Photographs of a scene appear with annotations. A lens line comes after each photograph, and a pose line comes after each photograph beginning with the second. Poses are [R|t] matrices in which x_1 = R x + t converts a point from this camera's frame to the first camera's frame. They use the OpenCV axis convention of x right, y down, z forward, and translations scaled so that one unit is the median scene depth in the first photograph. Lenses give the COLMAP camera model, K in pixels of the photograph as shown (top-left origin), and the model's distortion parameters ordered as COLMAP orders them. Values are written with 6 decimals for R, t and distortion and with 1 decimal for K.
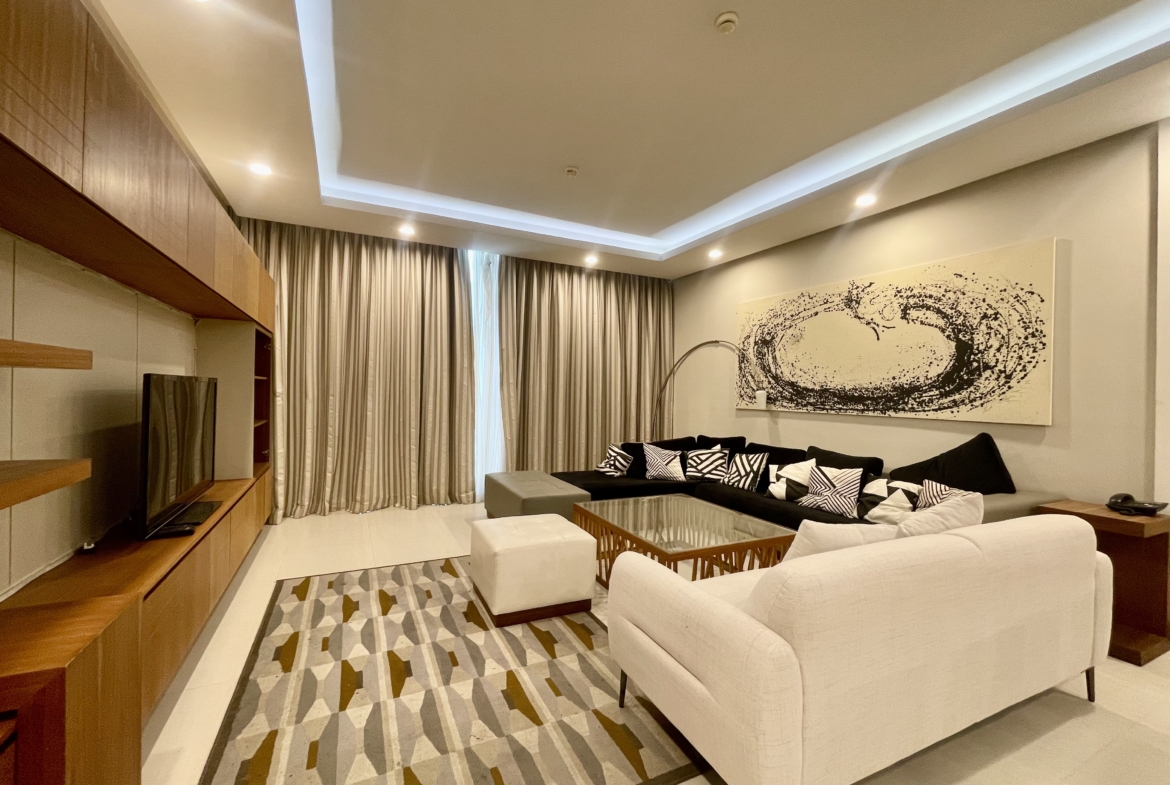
lens RADIAL K [[476.9, 0, 583.2], [0, 476.9, 392.5], [0, 0, 1]] dist [-0.004221, 0.000383]
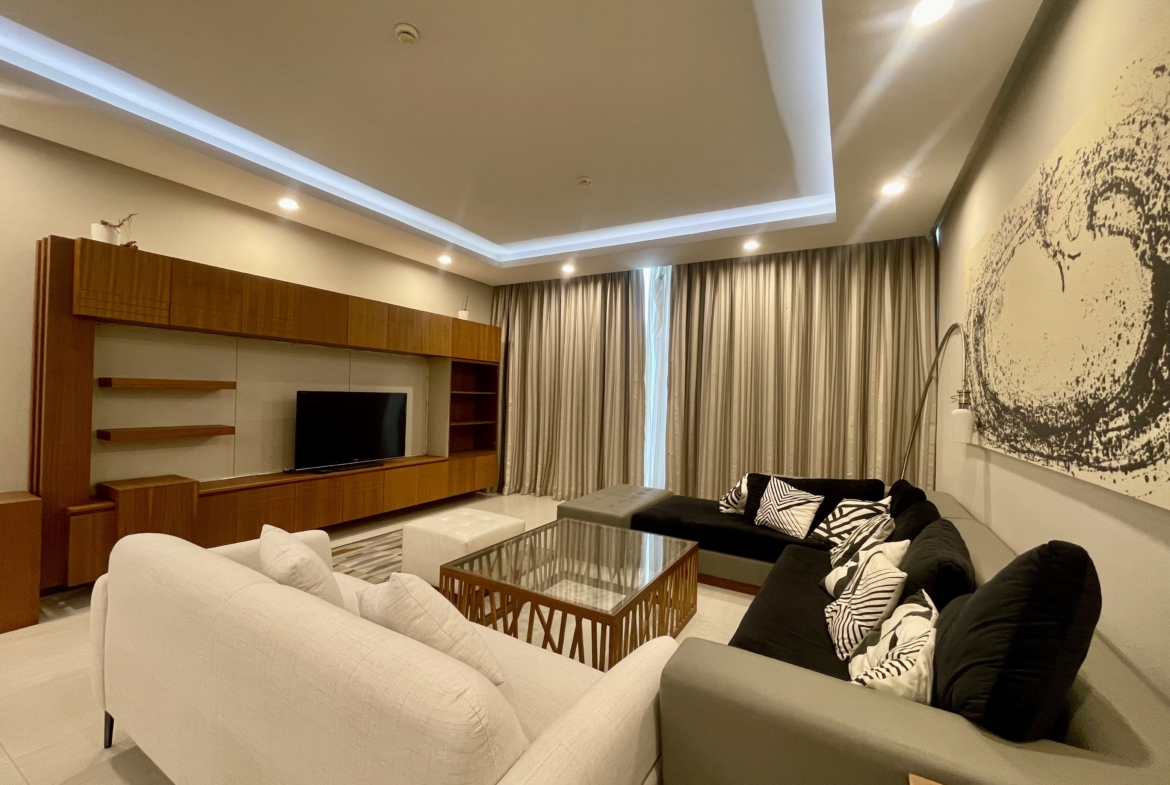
lens RADIAL K [[476.9, 0, 585.1], [0, 476.9, 393.0], [0, 0, 1]] dist [-0.004221, 0.000383]
pose [[0.559457, -0.007777, -0.828823, 0.670315], [-0.017209, 0.999631, -0.020995, -0.004450], [0.828680, 0.026009, 0.559117, 0.389219]]
